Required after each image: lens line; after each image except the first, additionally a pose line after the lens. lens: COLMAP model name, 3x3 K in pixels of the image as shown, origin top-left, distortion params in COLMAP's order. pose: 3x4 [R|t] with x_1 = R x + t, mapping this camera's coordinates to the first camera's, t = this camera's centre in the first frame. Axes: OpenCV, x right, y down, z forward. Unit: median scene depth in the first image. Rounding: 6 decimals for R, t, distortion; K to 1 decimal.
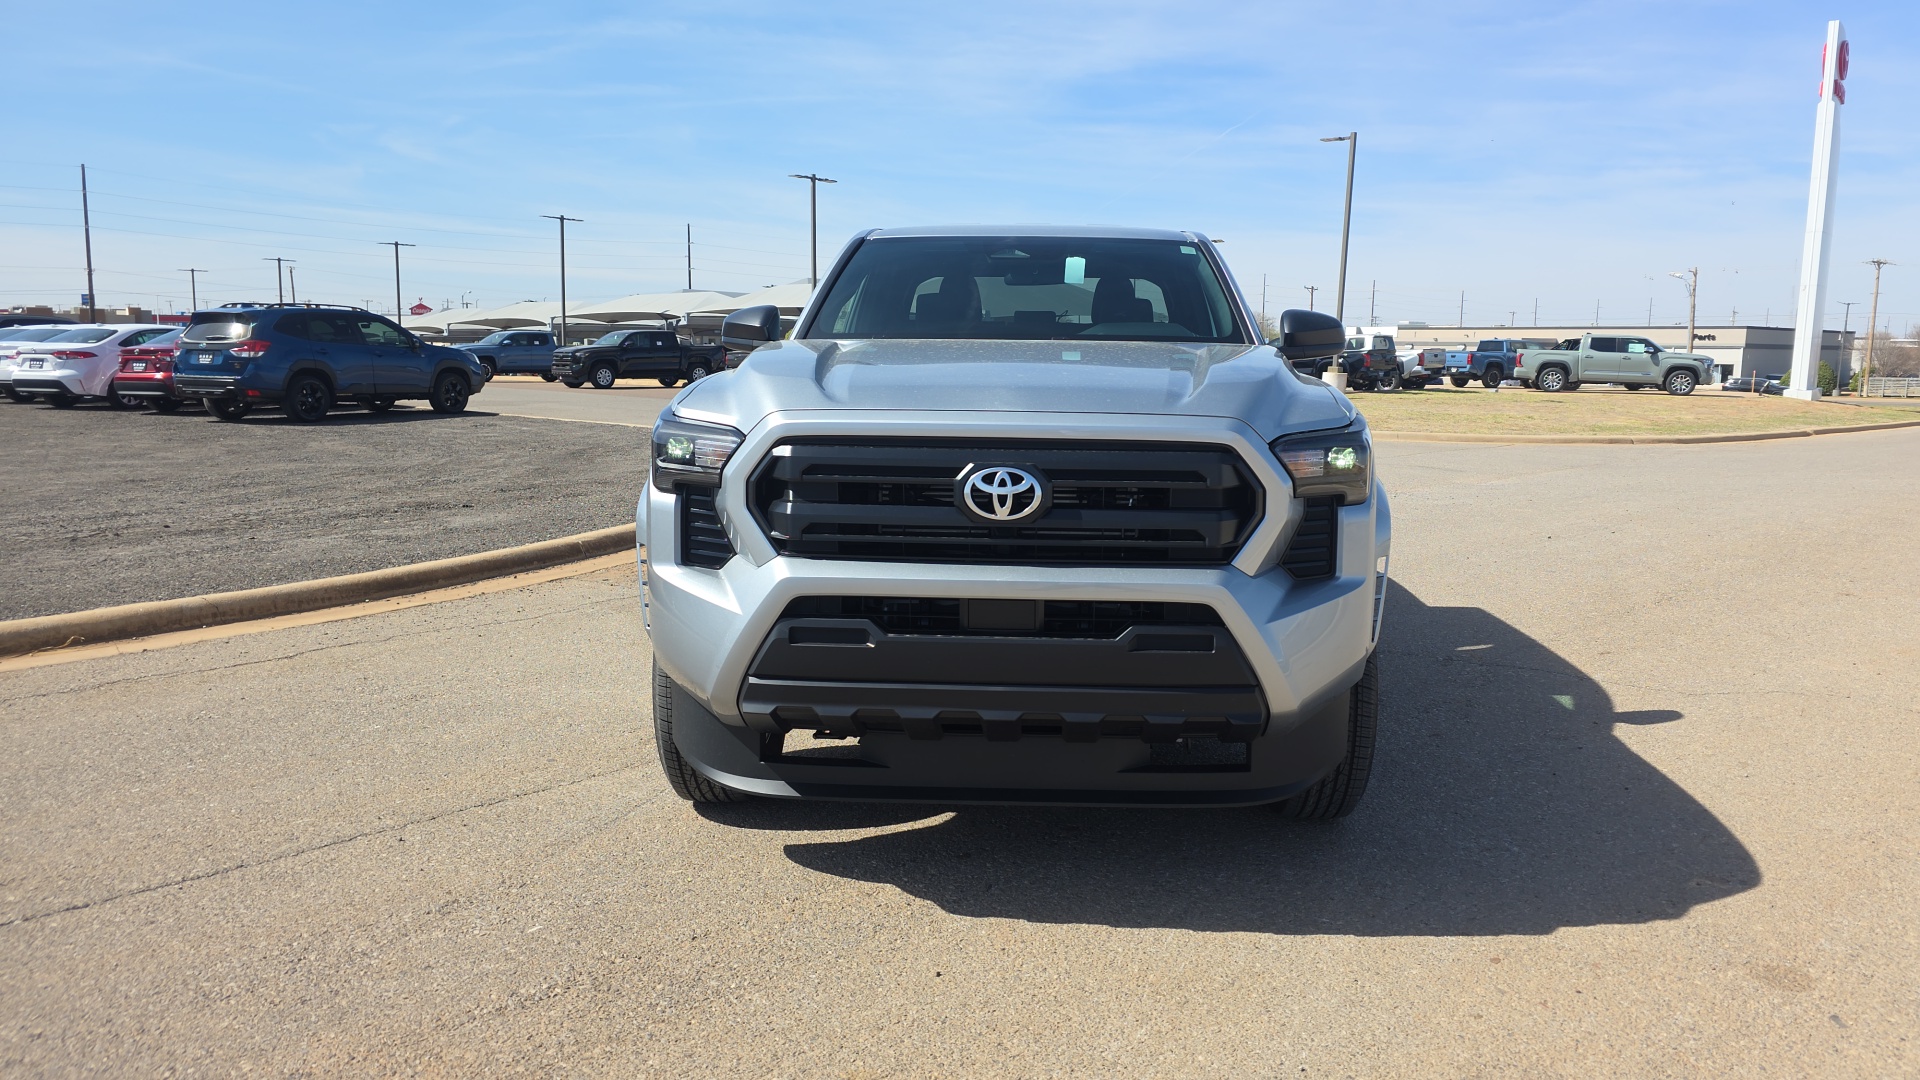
lens RADIAL K [[1256.0, 0, 960.0], [0, 1256.0, 540.0], [0, 0, 1]] dist [0.035857, -0.001866]
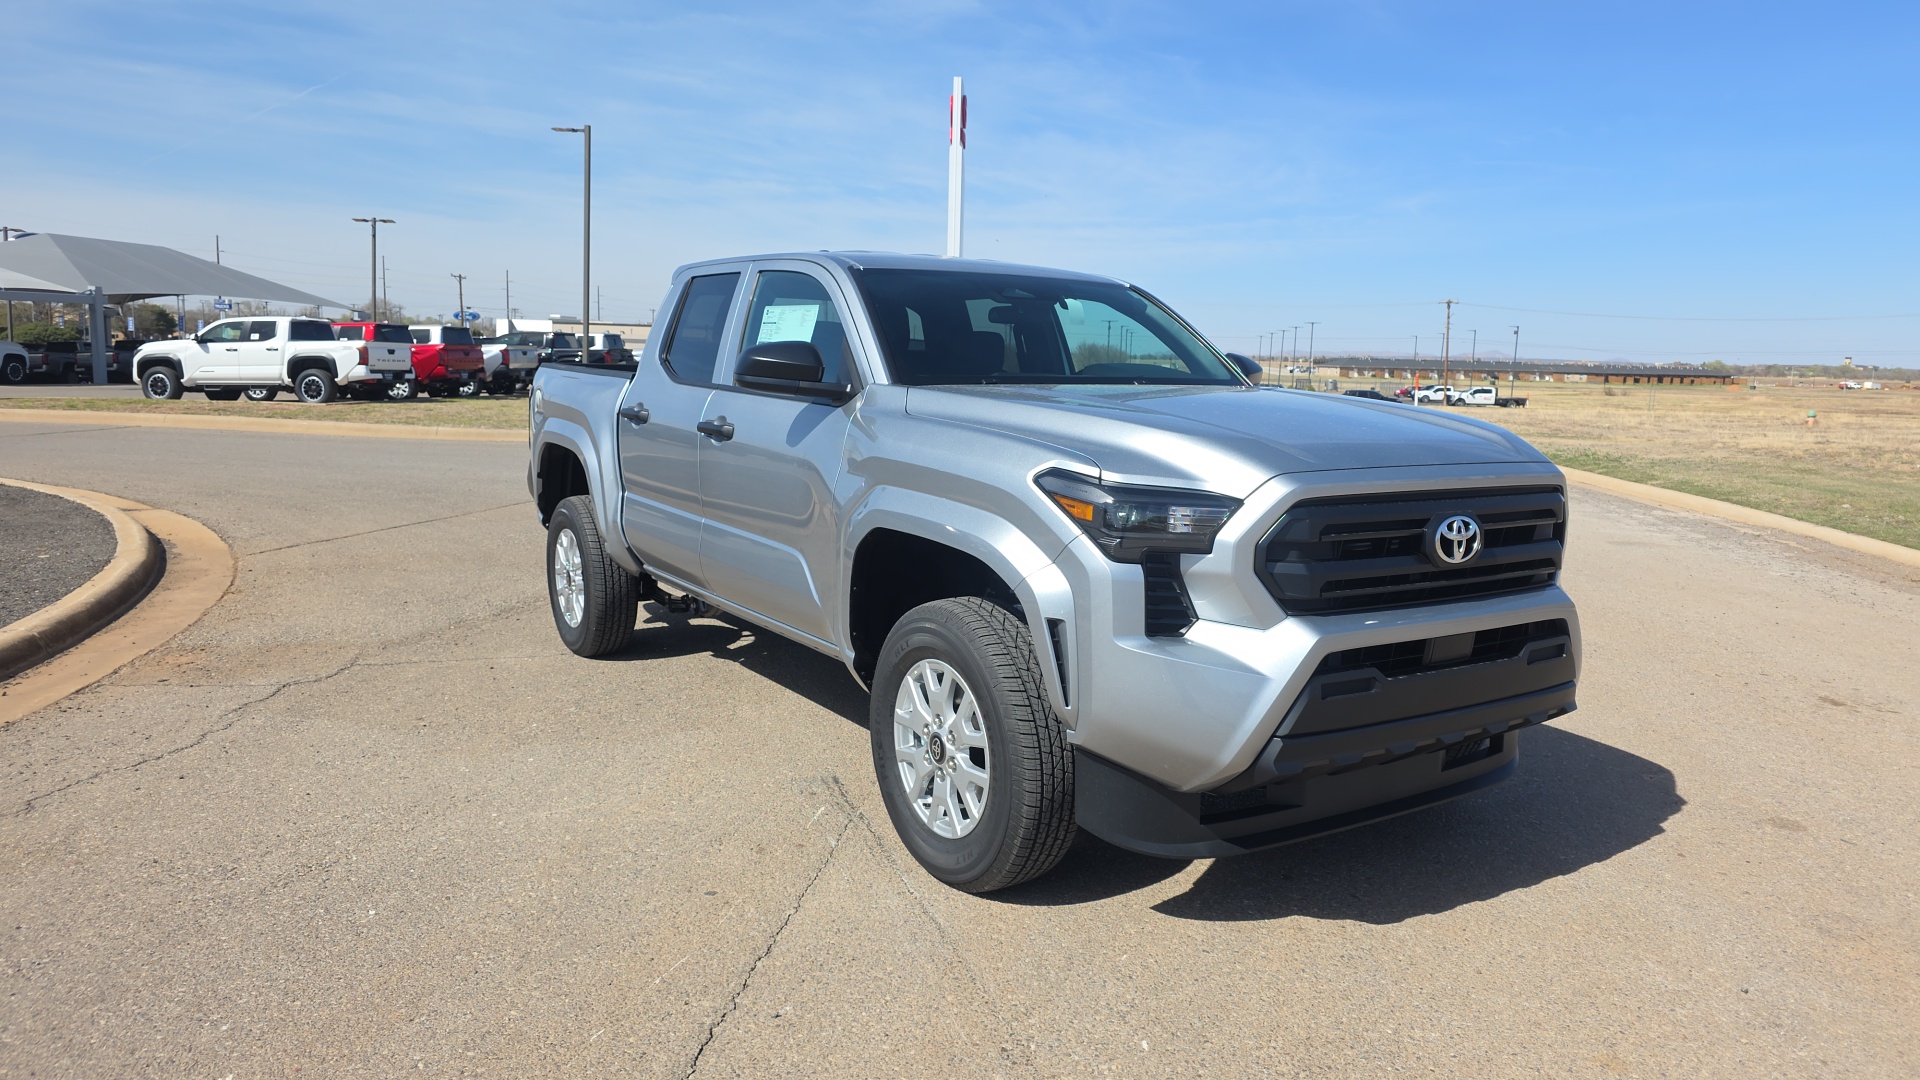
lens RADIAL K [[1293.5, 0, 963.9], [0, 1293.5, 573.3], [0, 0, 1]] dist [0.051243, -0.059550]
pose [[0.809701, -0.089136, 0.580033, -0.962432], [0.074719, 0.996012, 0.048757, -0.092681], [-0.582066, 0.003861, 0.813132, 0.299848]]
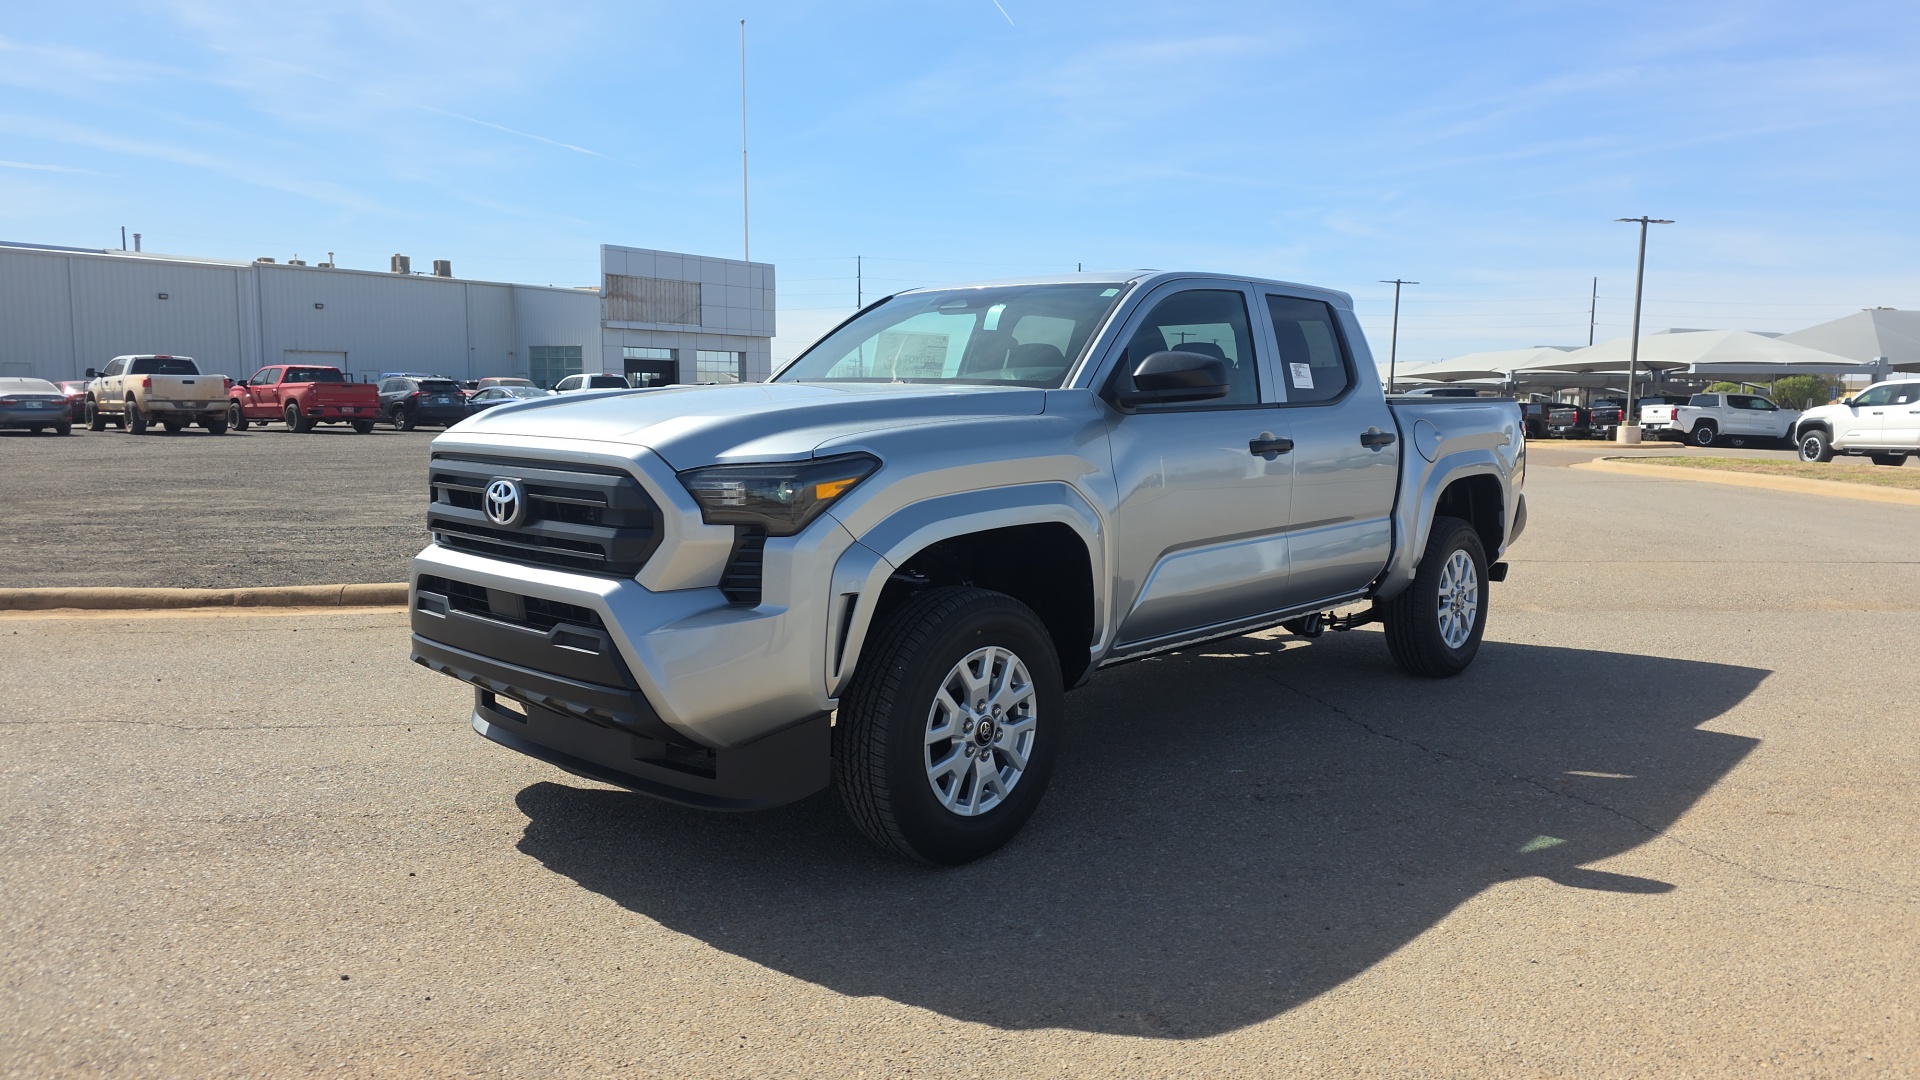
lens RADIAL K [[1216.5, 0, 985.5], [0, 1216.5, 545.7], [0, 0, 1]] dist [0.035107, -0.000632]
pose [[0.799681, 0.071137, -0.596197, 1.087757], [-0.093893, 0.995557, -0.007152, -0.029333], [0.593039, 0.061698, 0.802806, 0.309037]]
